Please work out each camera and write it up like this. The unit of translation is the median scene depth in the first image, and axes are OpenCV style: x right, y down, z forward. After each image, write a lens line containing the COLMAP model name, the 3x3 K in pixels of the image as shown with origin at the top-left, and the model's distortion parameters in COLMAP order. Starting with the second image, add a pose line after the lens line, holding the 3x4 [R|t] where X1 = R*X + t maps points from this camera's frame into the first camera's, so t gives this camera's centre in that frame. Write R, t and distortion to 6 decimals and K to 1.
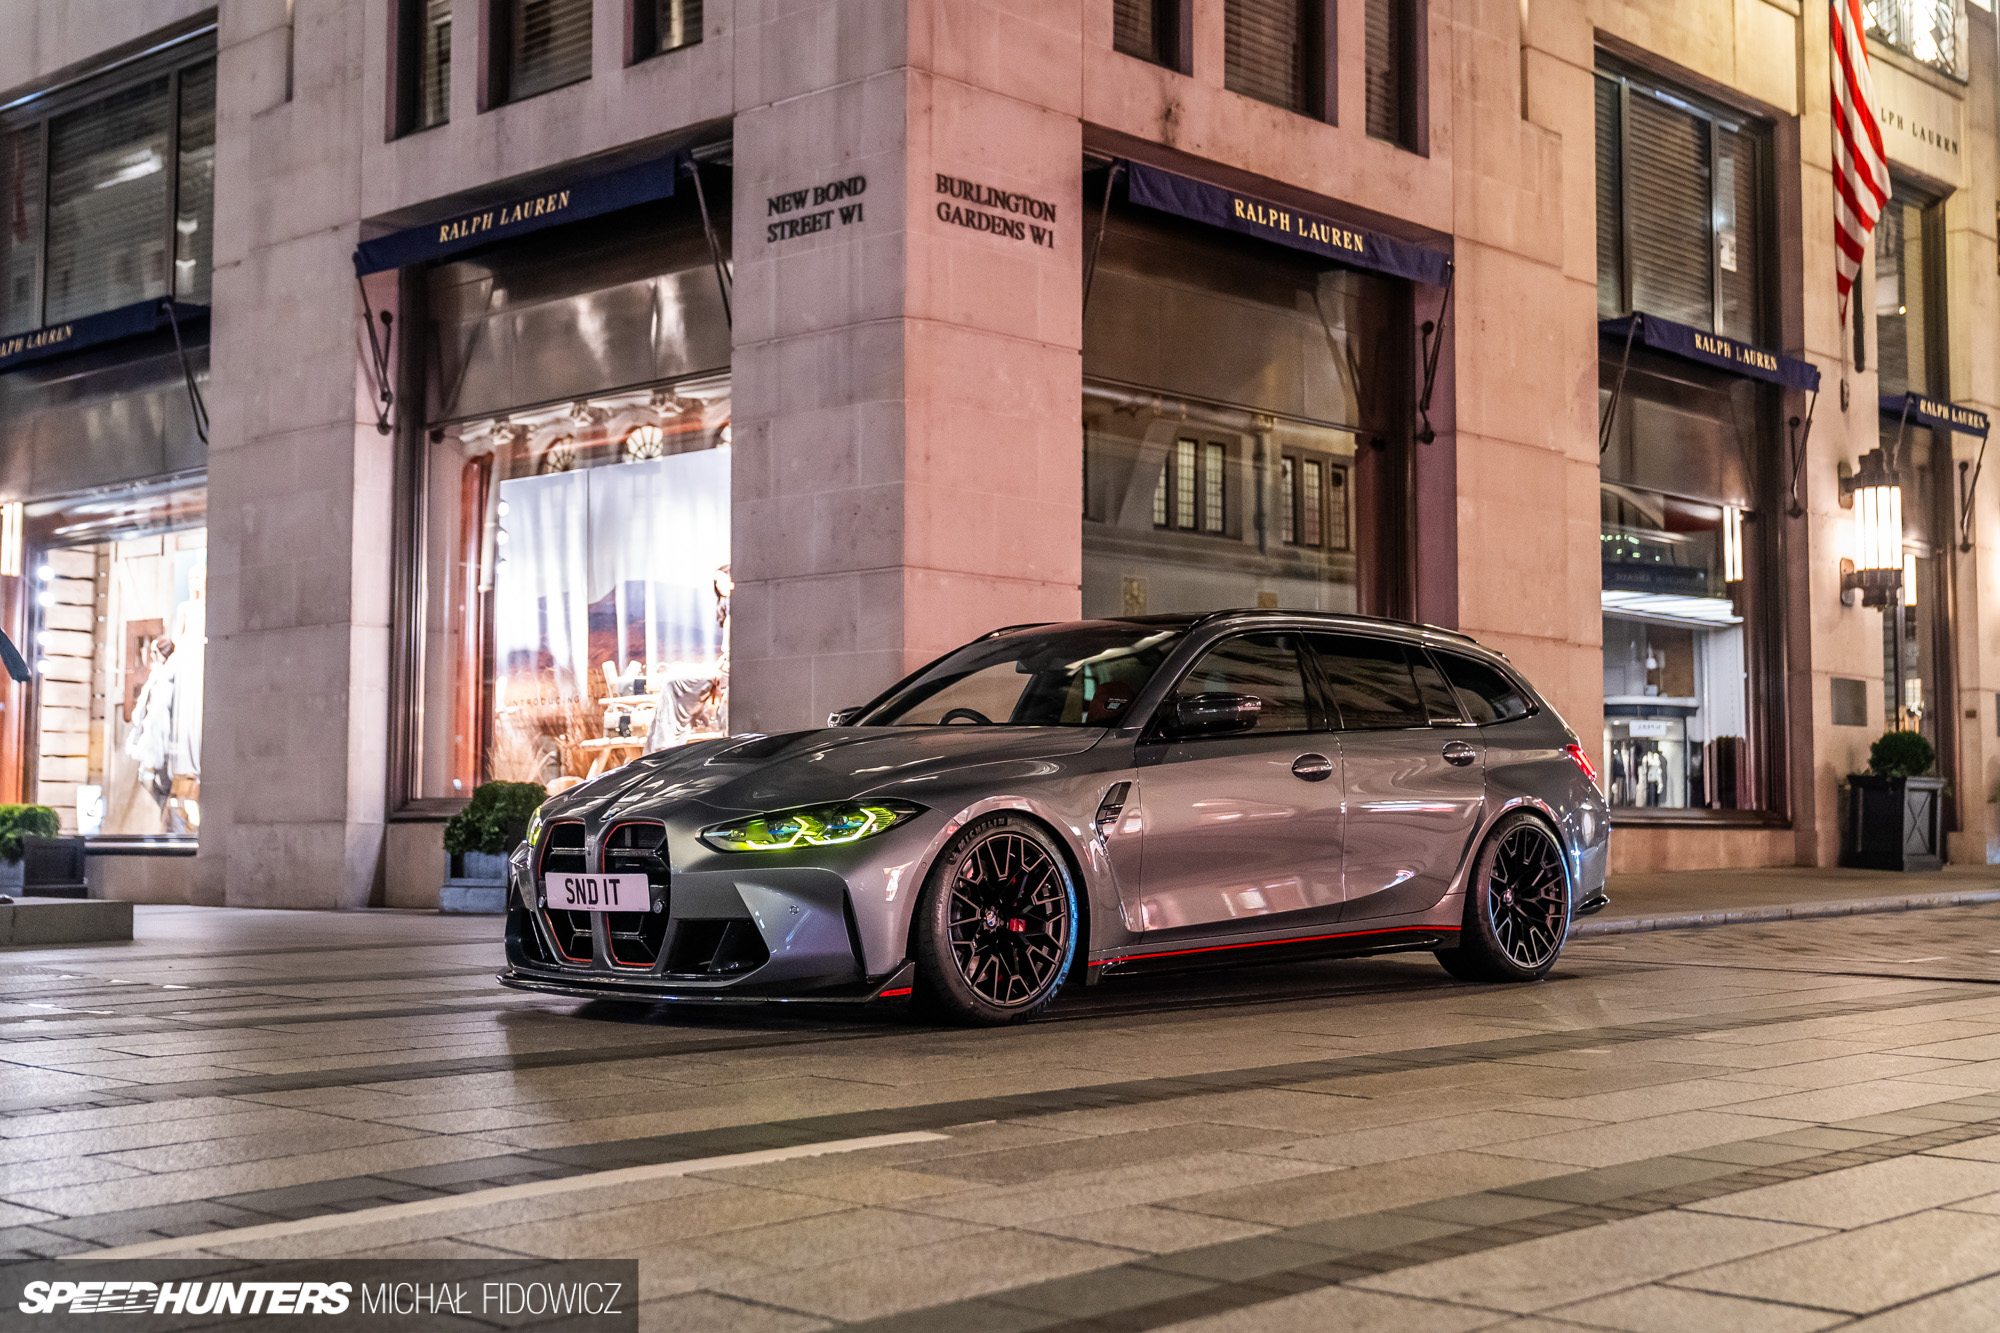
lens RADIAL K [[2369.0, 0, 994.3], [0, 2369.0, 672.6], [0, 0, 1]] dist [0.071476, 0.000000]
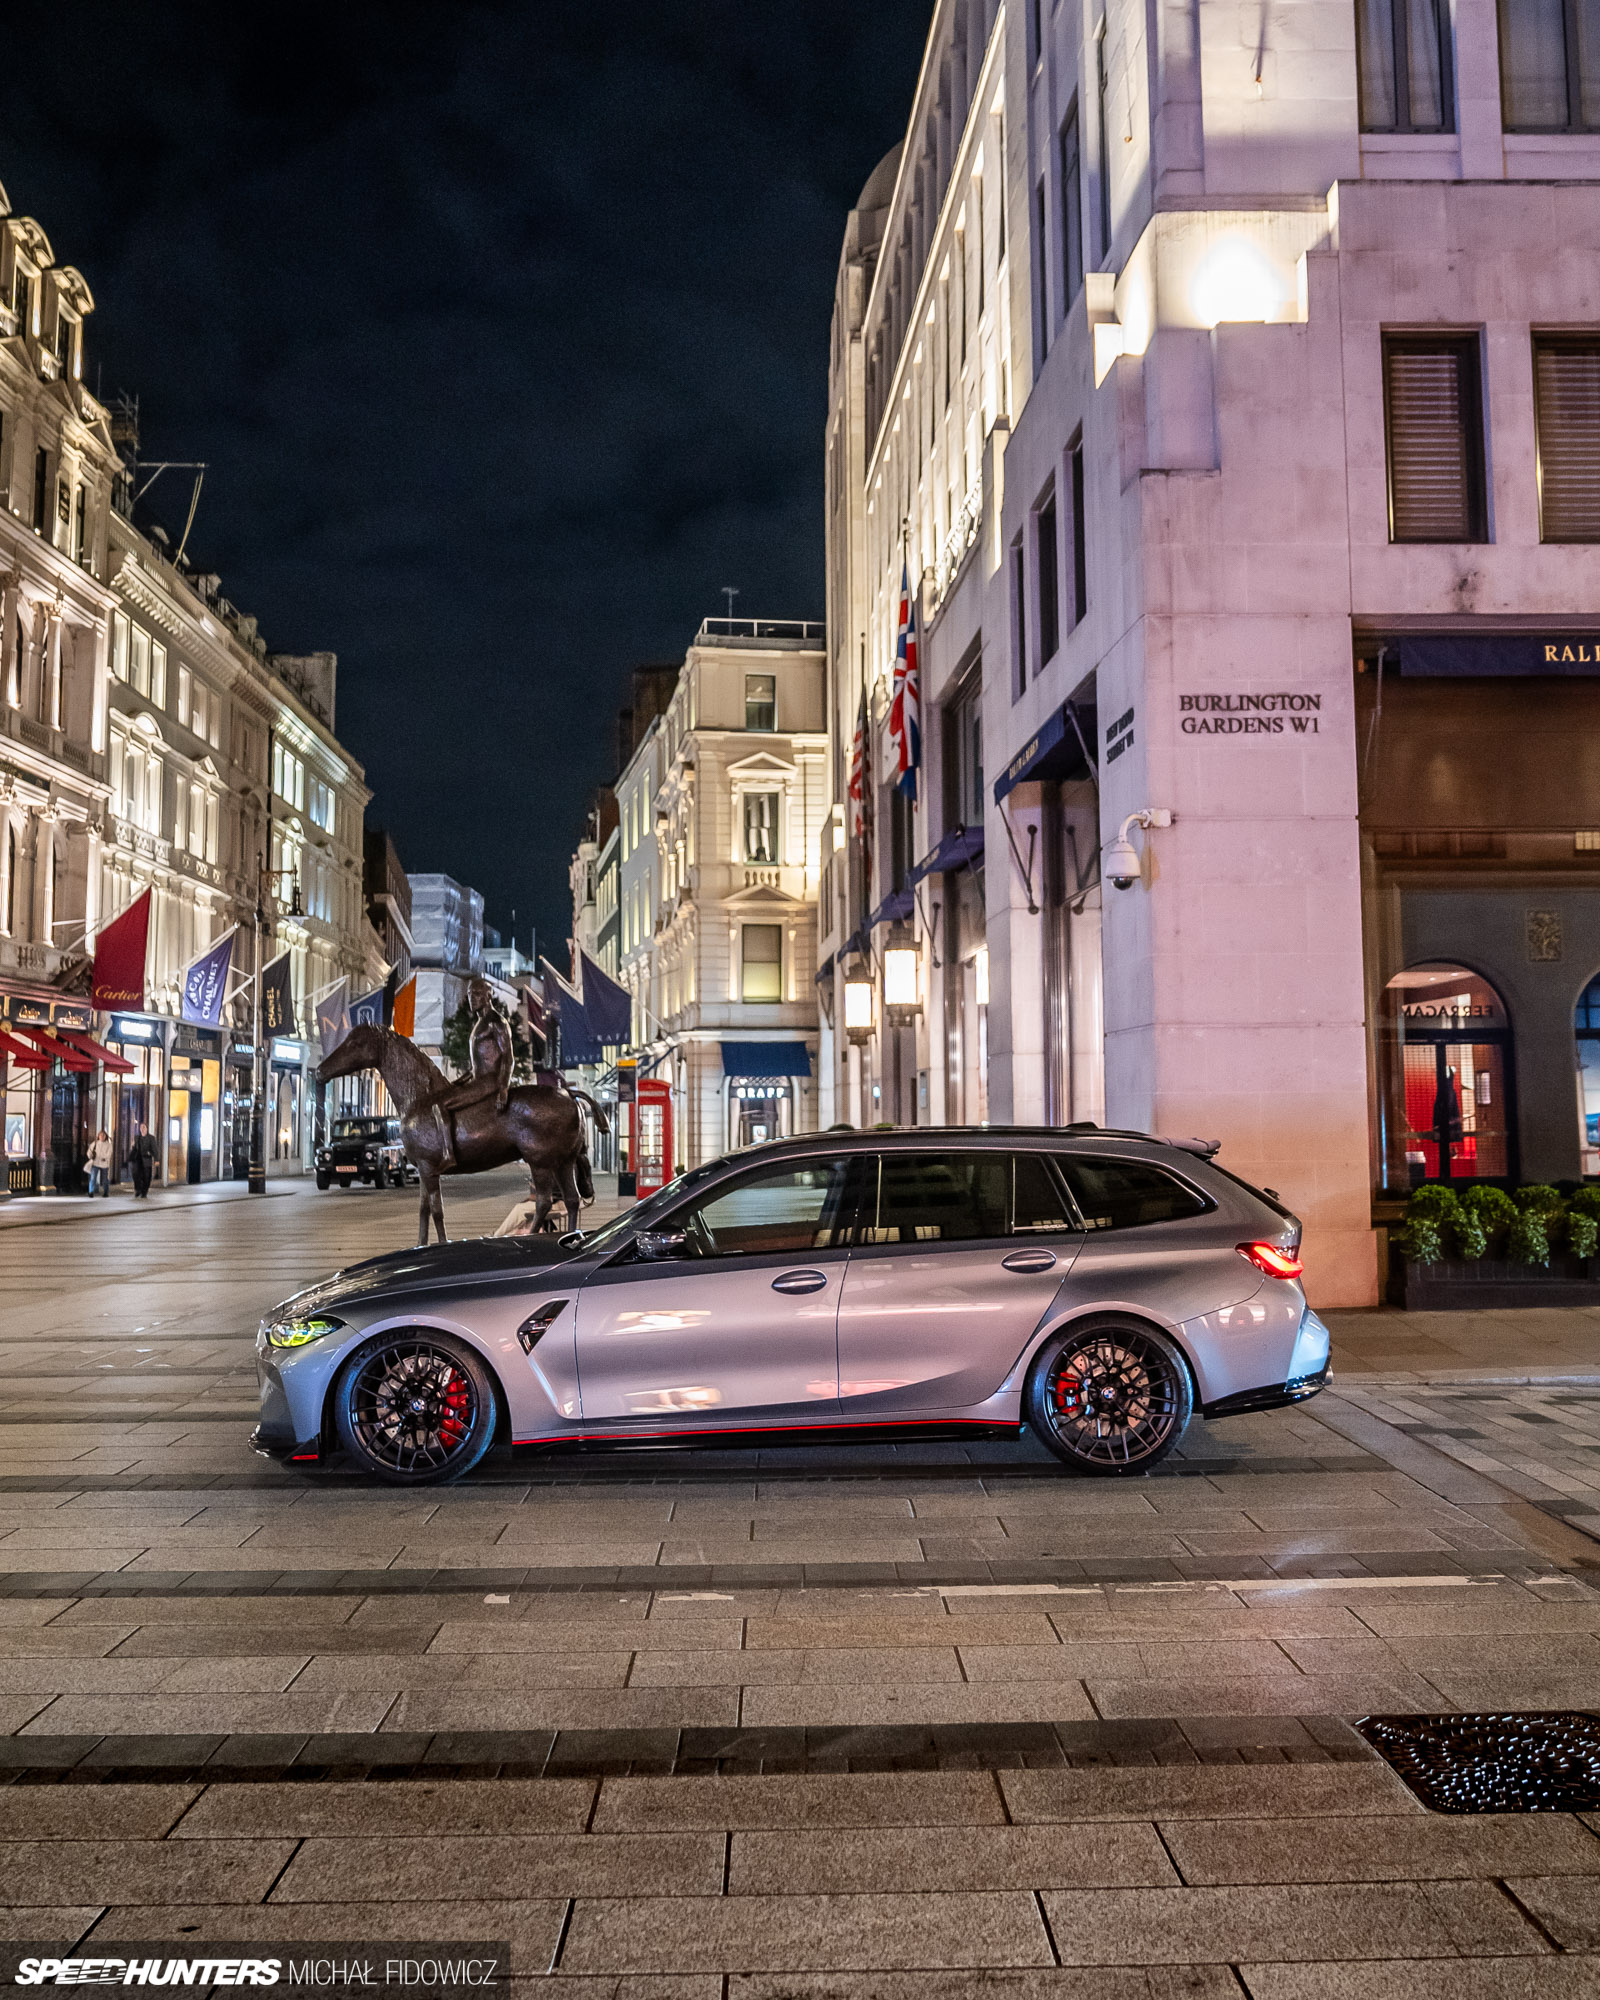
lens RADIAL K [[1722.3, 0, 794.0], [0, 1722.3, 984.6], [0, 0, 1]] dist [-0.021918, -0.000806]
pose [[0.708104, -0.057866, -0.703733, 0.437525], [0.054857, 0.998132, -0.026875, -0.049793], [0.703974, -0.019574, 0.709956, 0.234436]]
